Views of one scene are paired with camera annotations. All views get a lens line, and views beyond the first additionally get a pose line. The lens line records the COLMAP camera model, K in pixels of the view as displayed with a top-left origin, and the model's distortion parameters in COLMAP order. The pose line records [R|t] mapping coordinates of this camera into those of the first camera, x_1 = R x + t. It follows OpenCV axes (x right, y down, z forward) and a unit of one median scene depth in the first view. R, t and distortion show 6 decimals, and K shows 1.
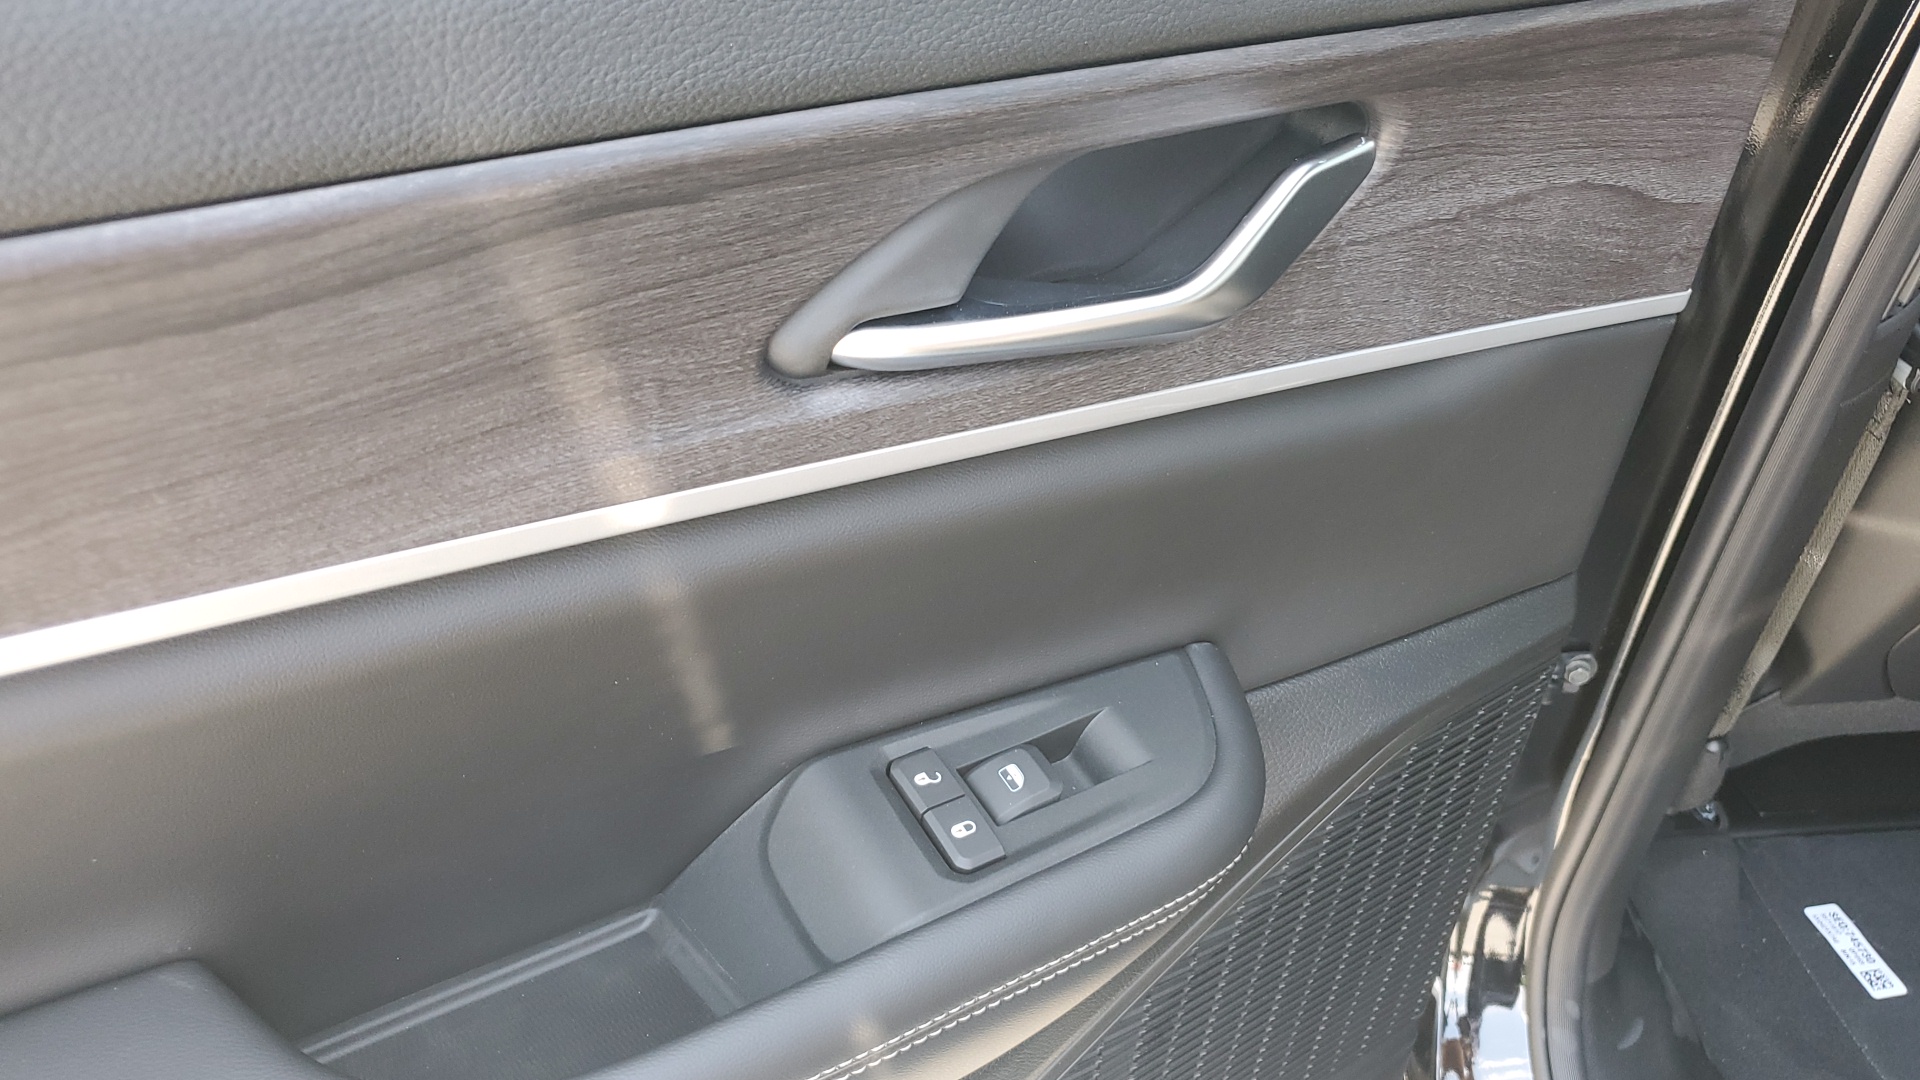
lens RADIAL K [[1505.2, 0, 960.0], [0, 1505.2, 540.0], [0, 0, 1]] dist [0.008314, 0.001439]
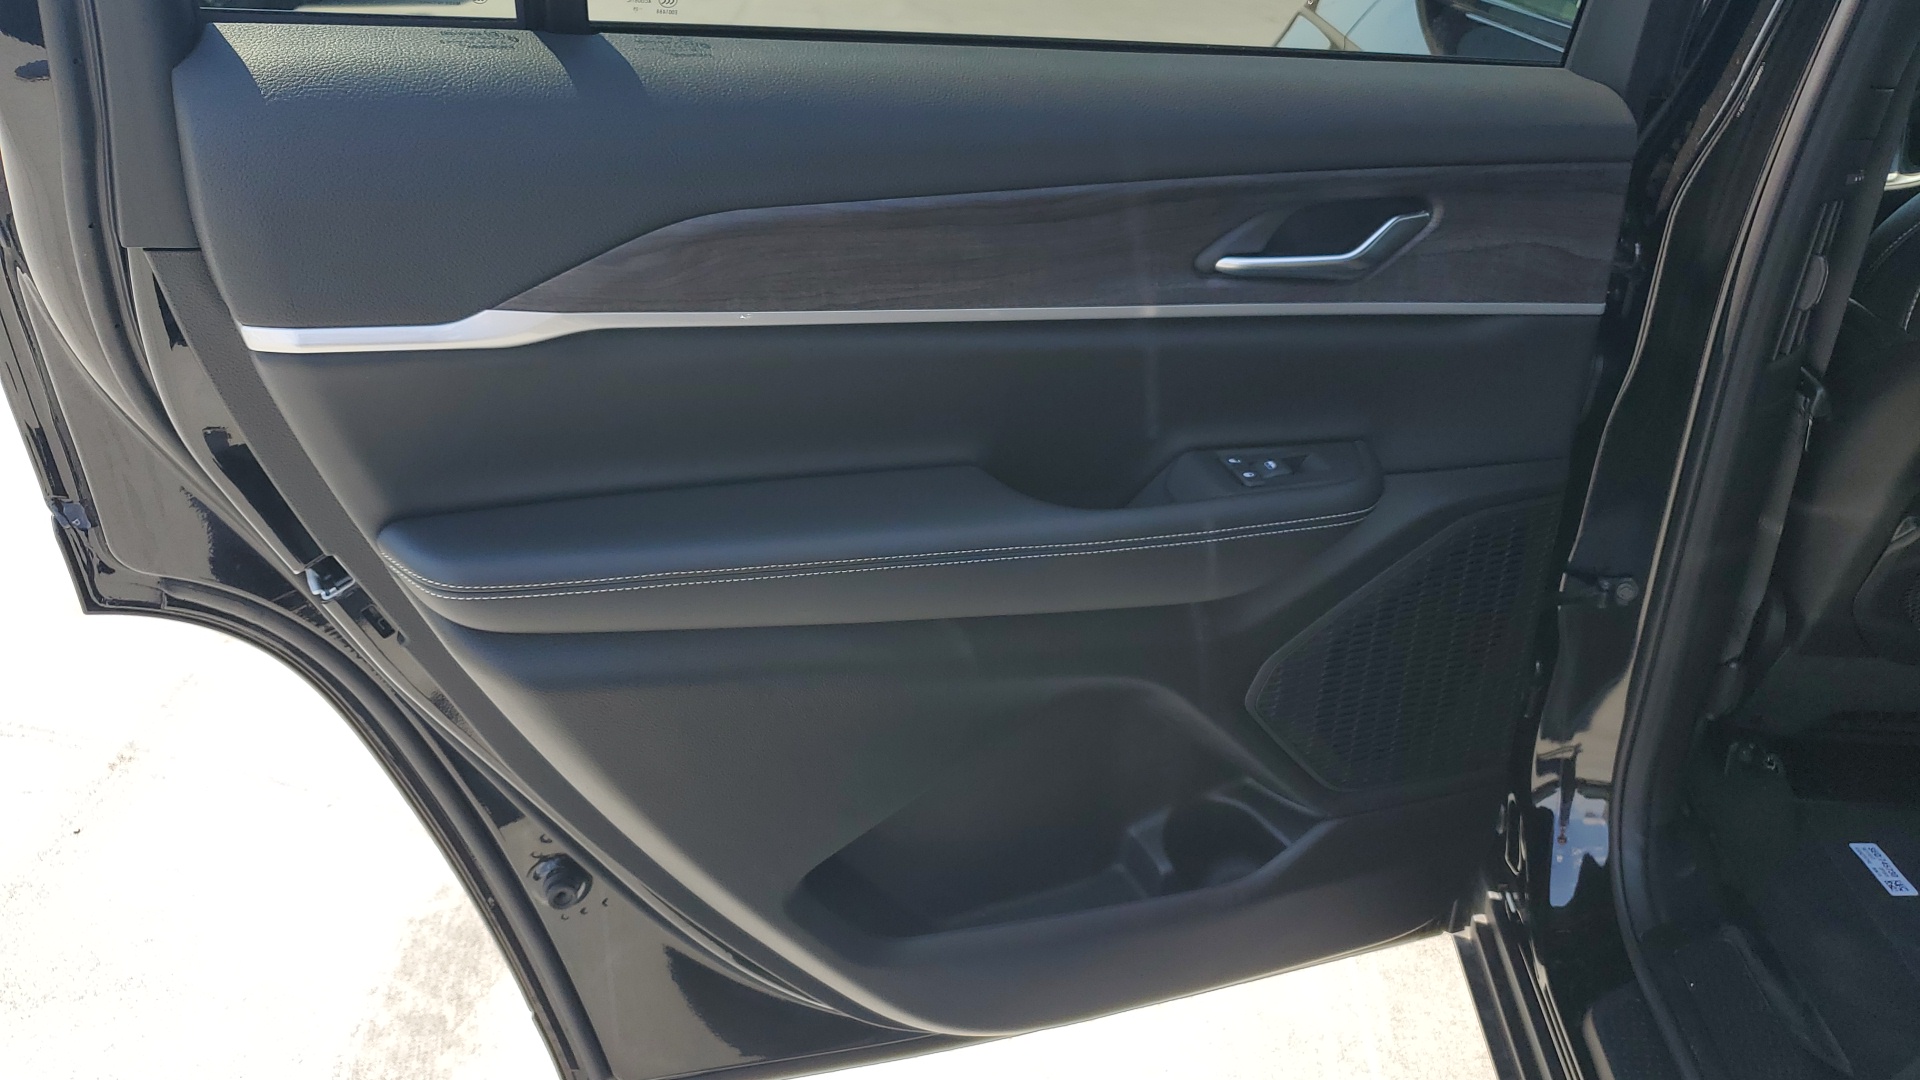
lens RADIAL K [[1505.2, 0, 960.0], [0, 1505.2, 540.0], [0, 0, 1]] dist [0.008314, 0.001439]
pose [[0.980043, 0.061688, -0.188973, 0.010394], [-0.092328, 0.983130, -0.157897, 0.704929], [0.176044, 0.172194, 0.969205, -1.419056]]
